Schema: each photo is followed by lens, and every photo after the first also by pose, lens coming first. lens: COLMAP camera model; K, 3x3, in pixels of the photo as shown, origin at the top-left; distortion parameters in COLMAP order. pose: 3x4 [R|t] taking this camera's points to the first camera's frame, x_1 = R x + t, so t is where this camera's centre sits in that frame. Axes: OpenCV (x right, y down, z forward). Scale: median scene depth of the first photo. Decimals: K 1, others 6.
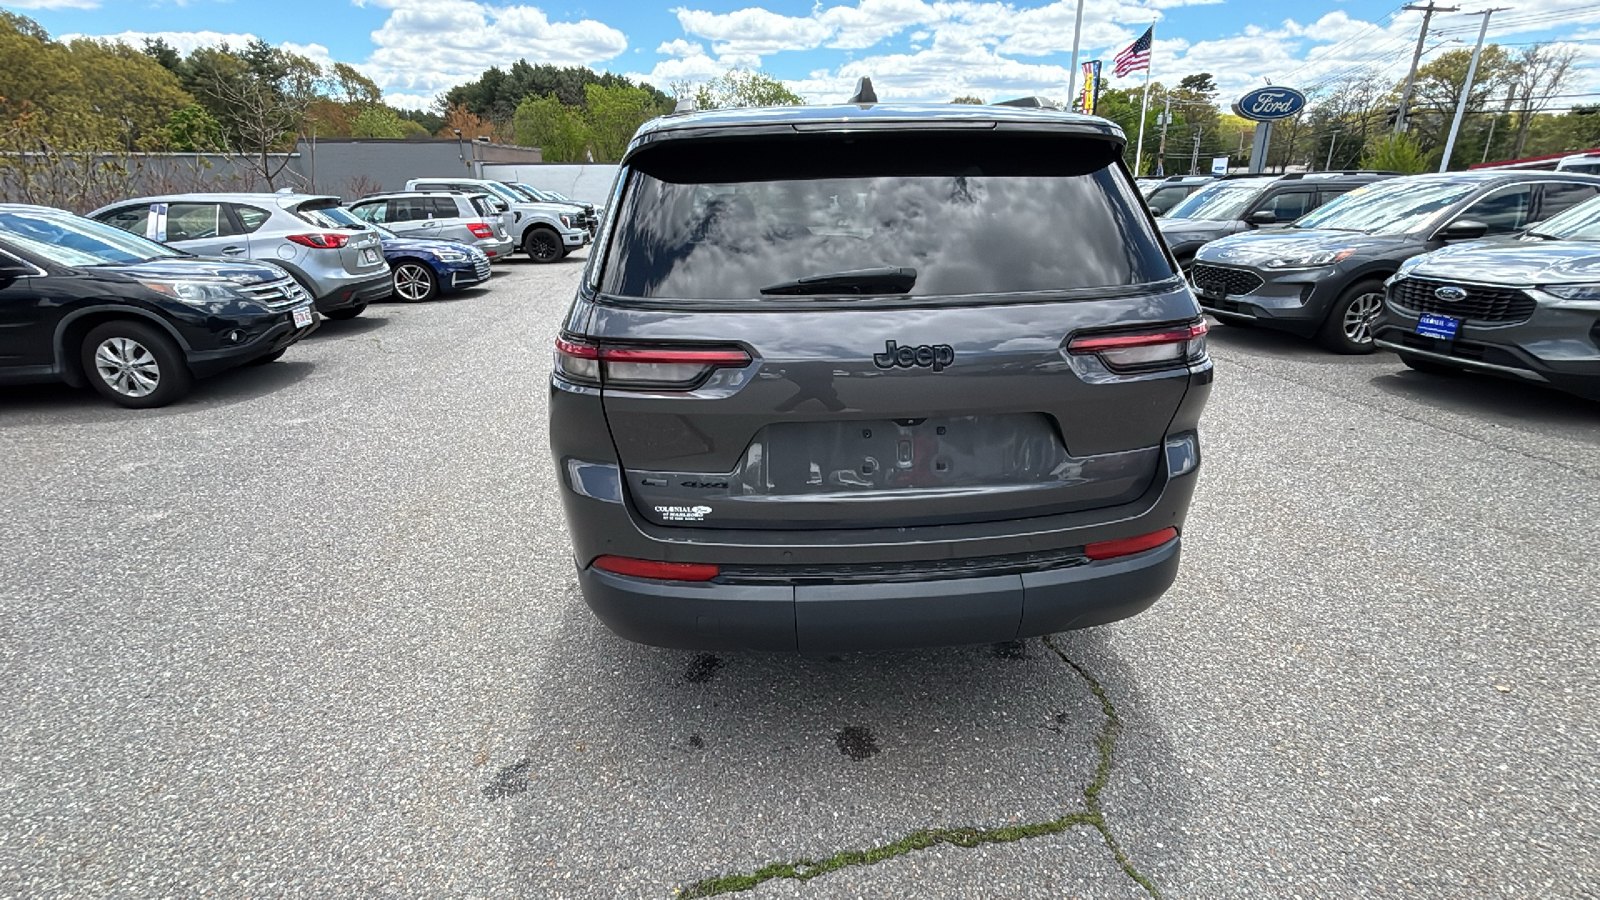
lens RADIAL K [[743.2, 0, 796.8], [0, 743.2, 450.1], [0, 0, 1]] dist [-0.016963, 0.008906]
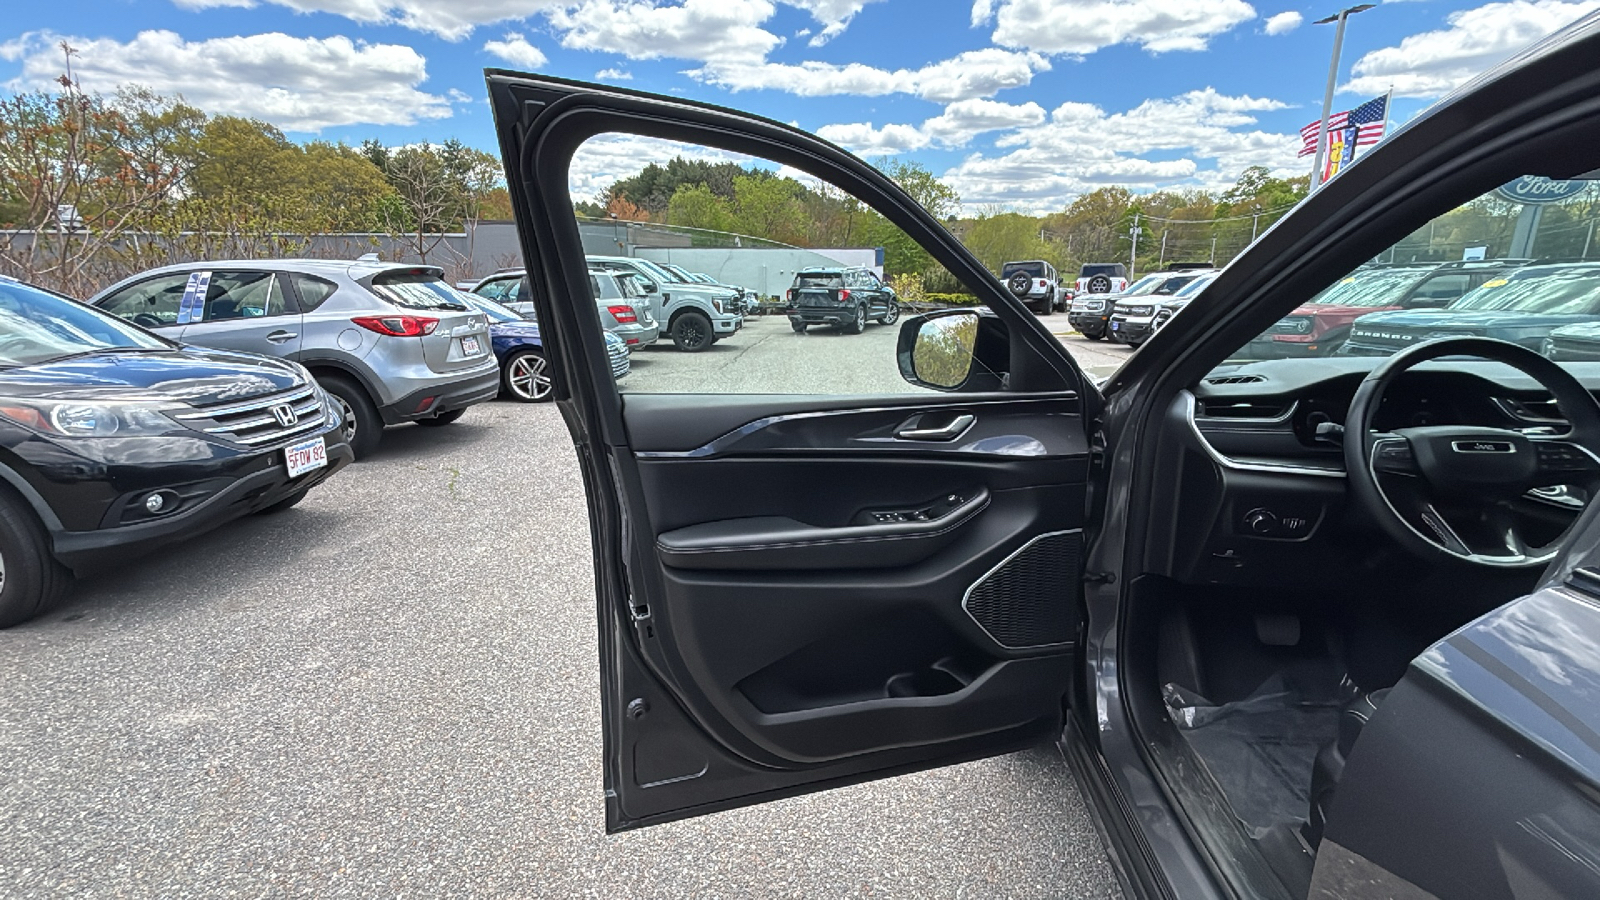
lens RADIAL K [[743.2, 0, 797.4], [0, 743.2, 455.7], [0, 0, 1]] dist [-0.016963, 0.008906]
pose [[0.985536, 0.050751, -0.161686, -0.148352], [-0.066946, 0.993094, -0.096342, -0.116831], [0.155680, 0.105773, 0.982128, 0.376171]]
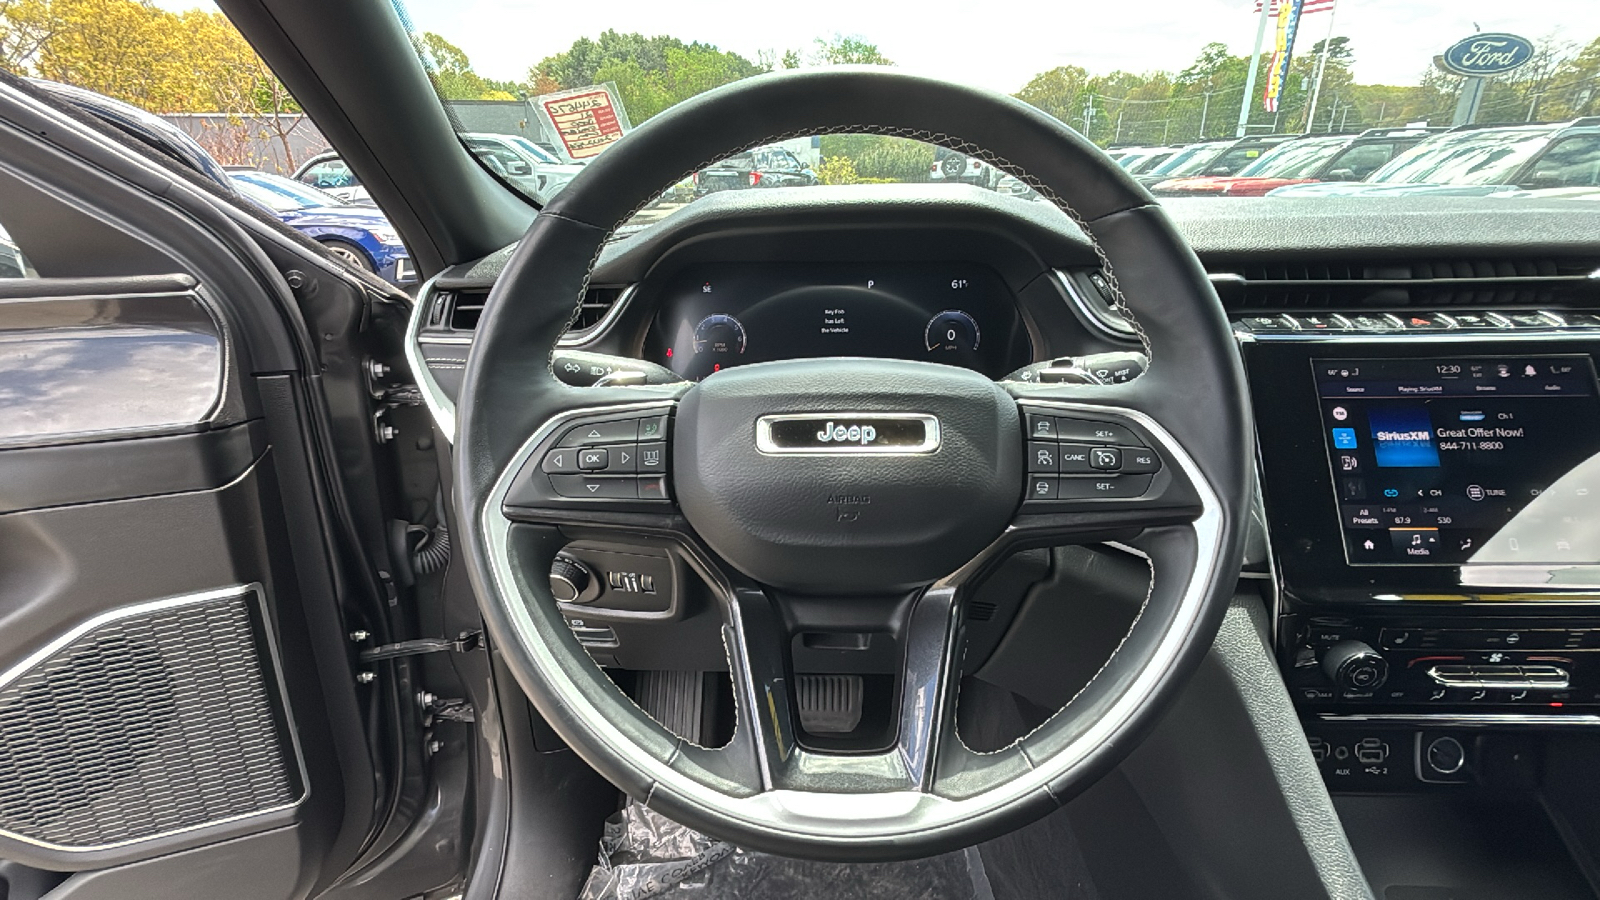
lens RADIAL K [[743.2, 0, 794.7], [0, 743.2, 451.1], [0, 0, 1]] dist [-0.016963, 0.008906]
pose [[0.993958, 0.045906, -0.099697, -0.044753], [-0.042734, 0.998517, 0.033722, -0.140210], [0.101097, -0.029258, 0.994446, 0.486594]]
